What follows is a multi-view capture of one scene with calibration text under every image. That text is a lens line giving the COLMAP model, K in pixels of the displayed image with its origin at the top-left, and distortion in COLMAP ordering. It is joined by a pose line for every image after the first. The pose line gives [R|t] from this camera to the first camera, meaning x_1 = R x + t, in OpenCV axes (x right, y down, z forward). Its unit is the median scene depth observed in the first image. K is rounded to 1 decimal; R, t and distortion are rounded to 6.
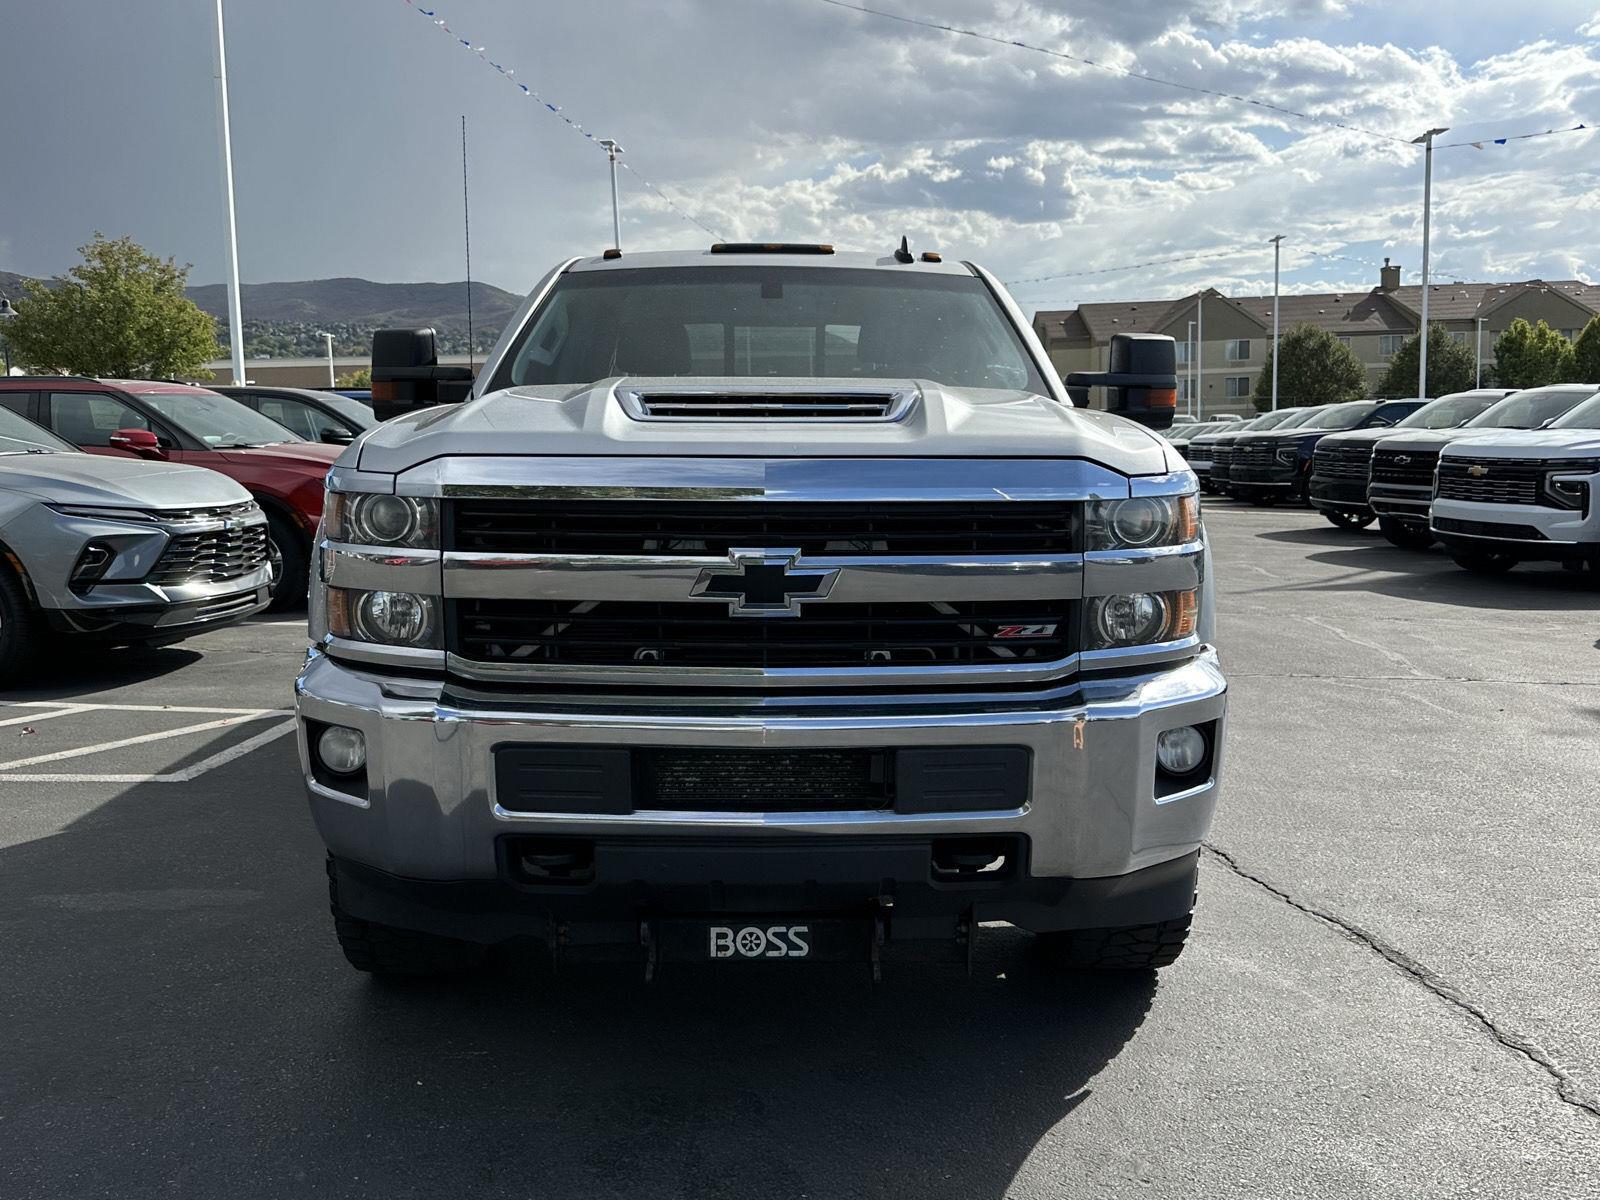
lens RADIAL K [[1426.6, 0, 807.2], [0, 1426.6, 600.1], [0, 0, 1]] dist [0.078724, -0.125245]
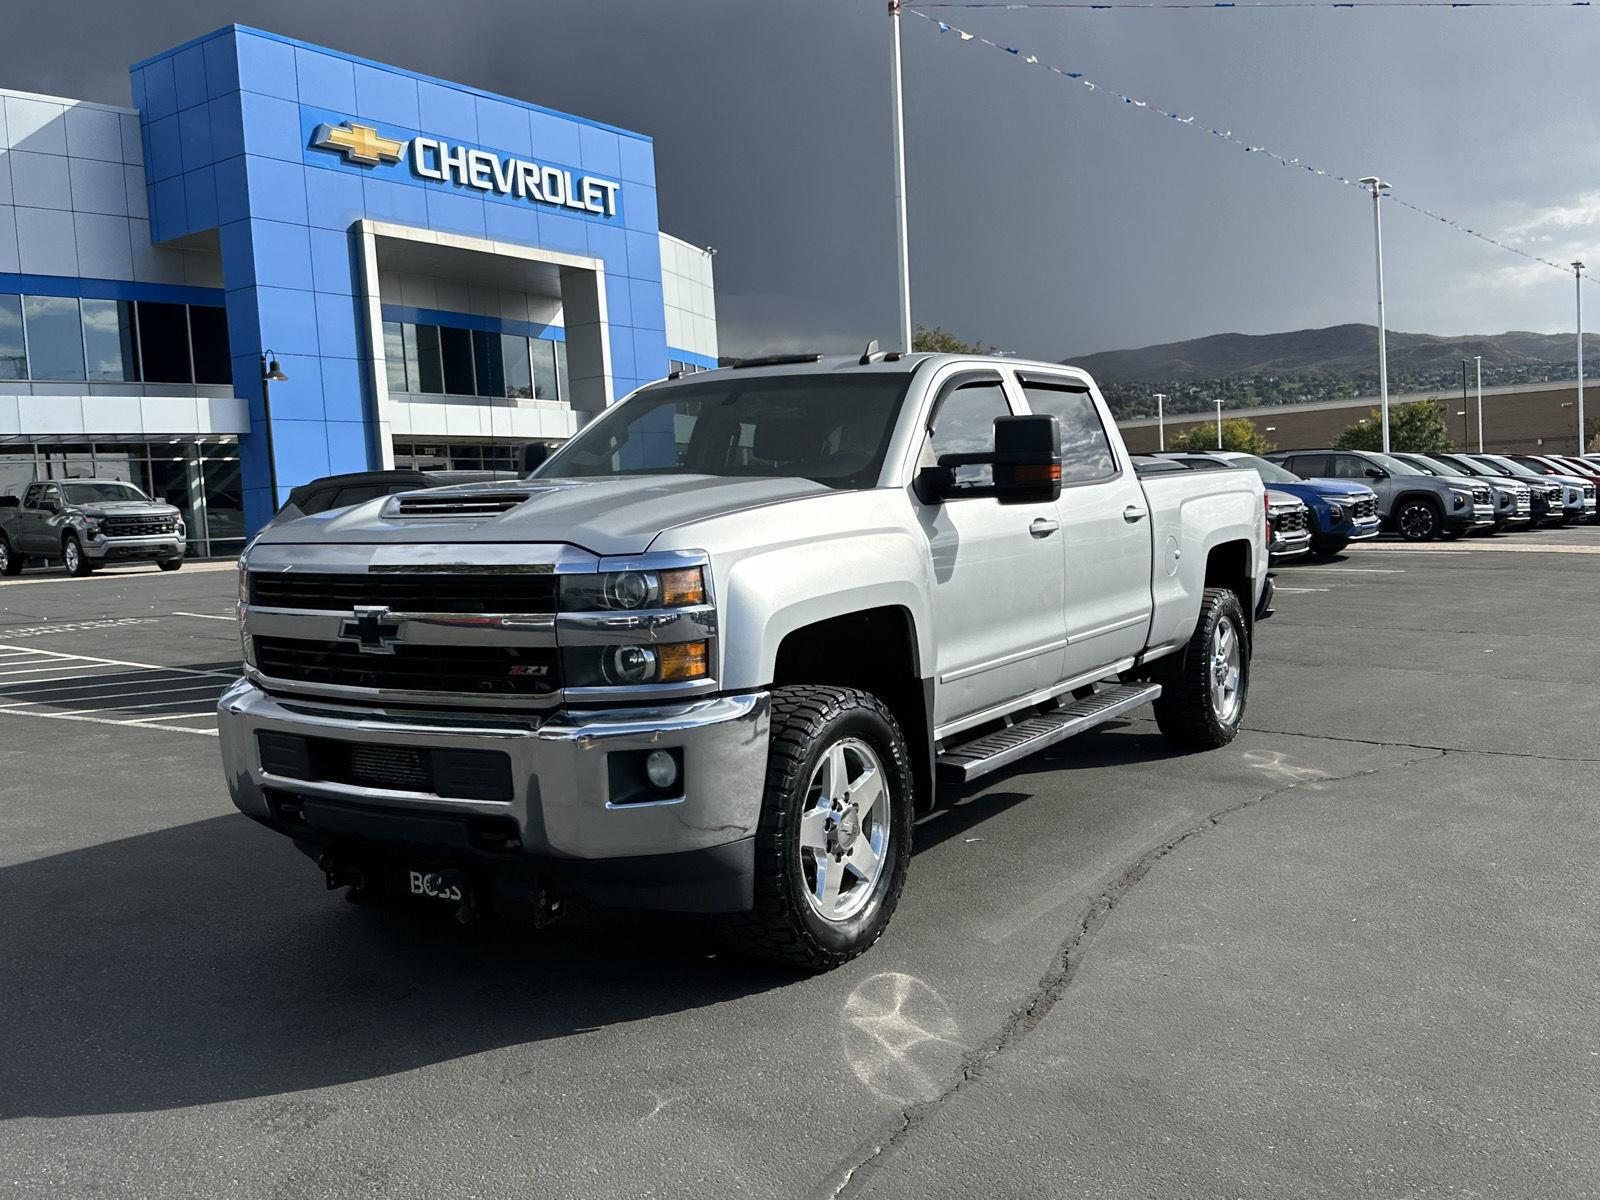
lens RADIAL K [[1426.6, 0, 803.2], [0, 1426.6, 599.8], [0, 0, 1]] dist [0.078724, -0.125245]
pose [[0.830438, 0.010029, -0.557020, 1.049827], [-0.030175, 0.999180, -0.026996, -0.014922], [0.556293, 0.039227, 0.830060, 0.018699]]
